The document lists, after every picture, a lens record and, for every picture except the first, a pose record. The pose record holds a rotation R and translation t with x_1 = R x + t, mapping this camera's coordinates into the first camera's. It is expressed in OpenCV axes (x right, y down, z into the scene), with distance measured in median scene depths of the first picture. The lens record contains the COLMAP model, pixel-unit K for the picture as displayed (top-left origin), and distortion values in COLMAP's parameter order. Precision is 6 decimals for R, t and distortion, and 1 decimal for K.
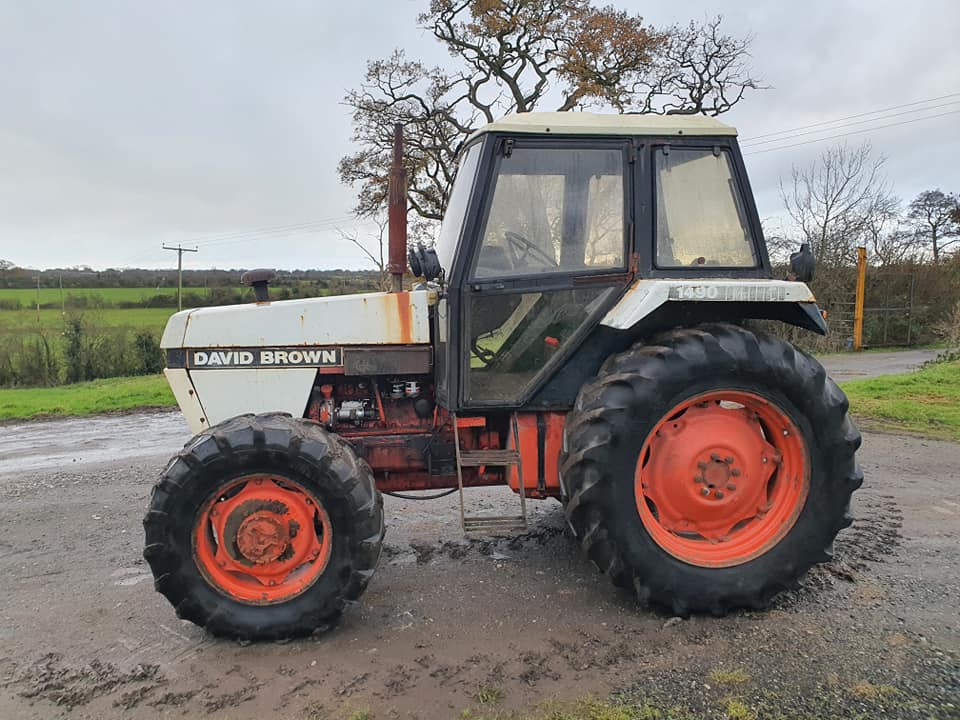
lens RADIAL K [[820.7, 0, 480.0], [0, 820.7, 360.0], [0, 0, 1]] dist [-0.004123, -0.001419]
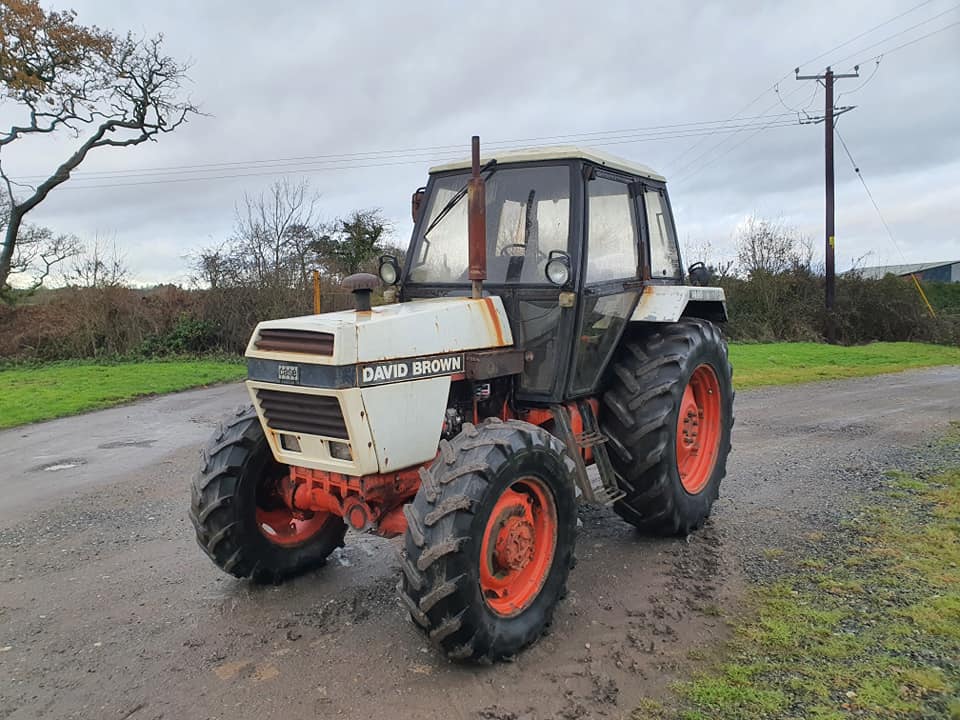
lens RADIAL K [[820.6, 0, 464.3], [0, 820.6, 361.2], [0, 0, 1]] dist [0.088604, -0.177815]
pose [[0.639823, -0.062851, 0.765948, -0.916913], [0.086494, 0.996207, 0.009494, -0.014845], [-0.763639, 0.060175, 0.642833, 0.347962]]
